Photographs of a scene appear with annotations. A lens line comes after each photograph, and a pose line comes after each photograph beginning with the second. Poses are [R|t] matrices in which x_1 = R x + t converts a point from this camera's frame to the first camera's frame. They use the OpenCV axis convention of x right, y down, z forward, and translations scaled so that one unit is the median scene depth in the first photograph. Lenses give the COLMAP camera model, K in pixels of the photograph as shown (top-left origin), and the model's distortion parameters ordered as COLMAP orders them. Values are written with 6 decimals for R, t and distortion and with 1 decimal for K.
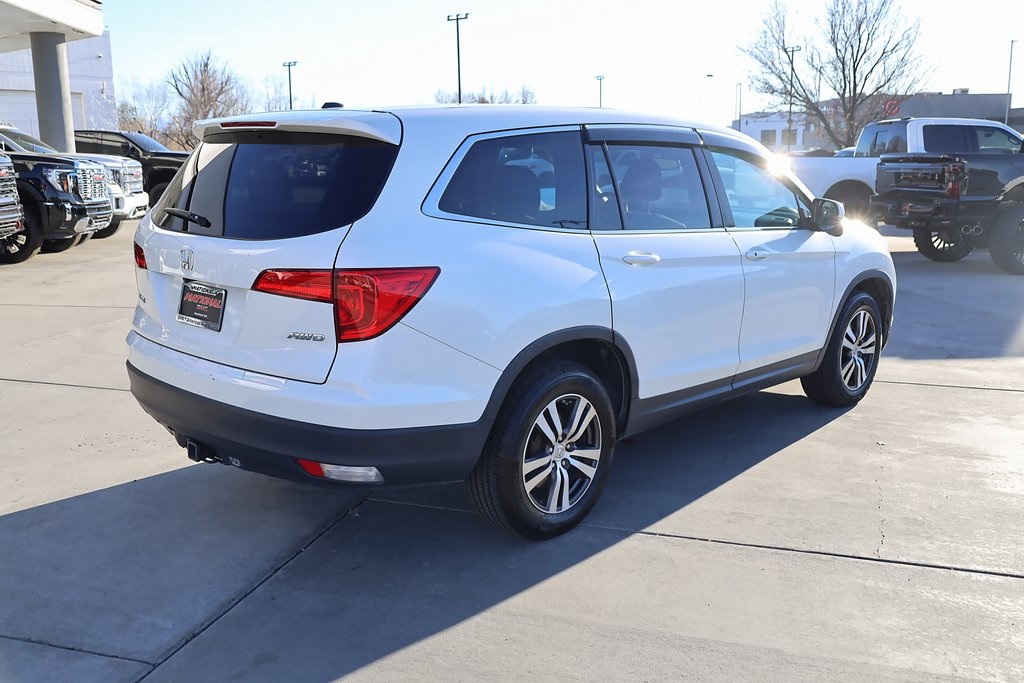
lens RADIAL K [[940.8, 0, 512.0], [0, 940.8, 341.5], [0, 0, 1]] dist [0.032516, 0.008461]
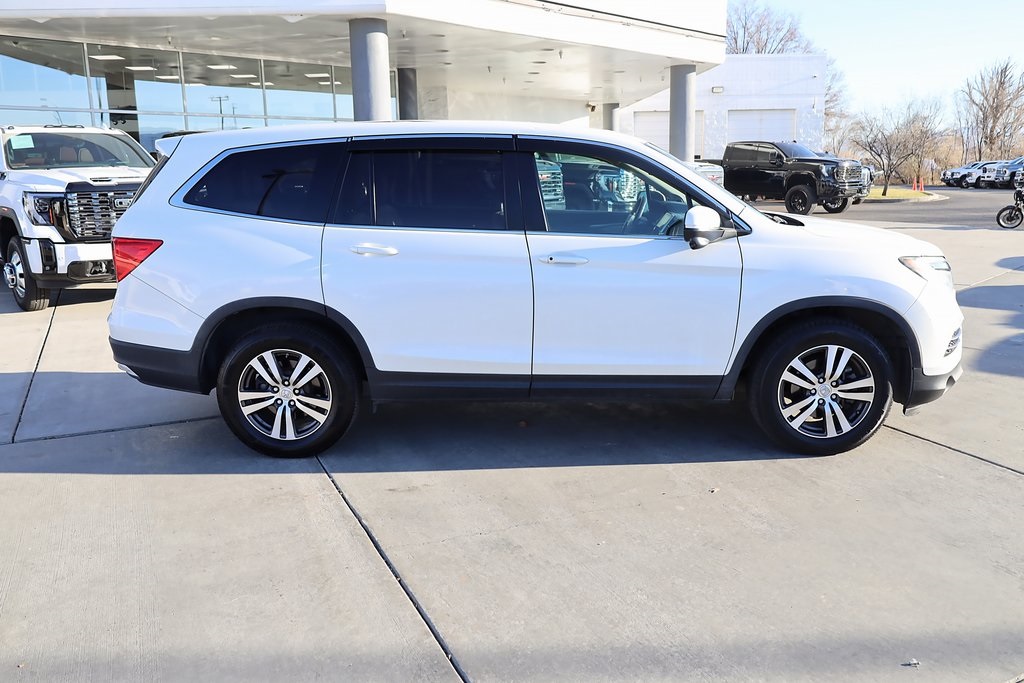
lens RADIAL K [[842.7, 0, 512.0], [0, 842.7, 341.5], [0, 0, 1]] dist [-0.008042, -0.003302]
pose [[0.667064, 0.145722, -0.730610, 1.008506], [-0.132908, 0.988229, 0.075757, -0.075825], [0.733049, 0.046569, 0.678580, 0.407268]]
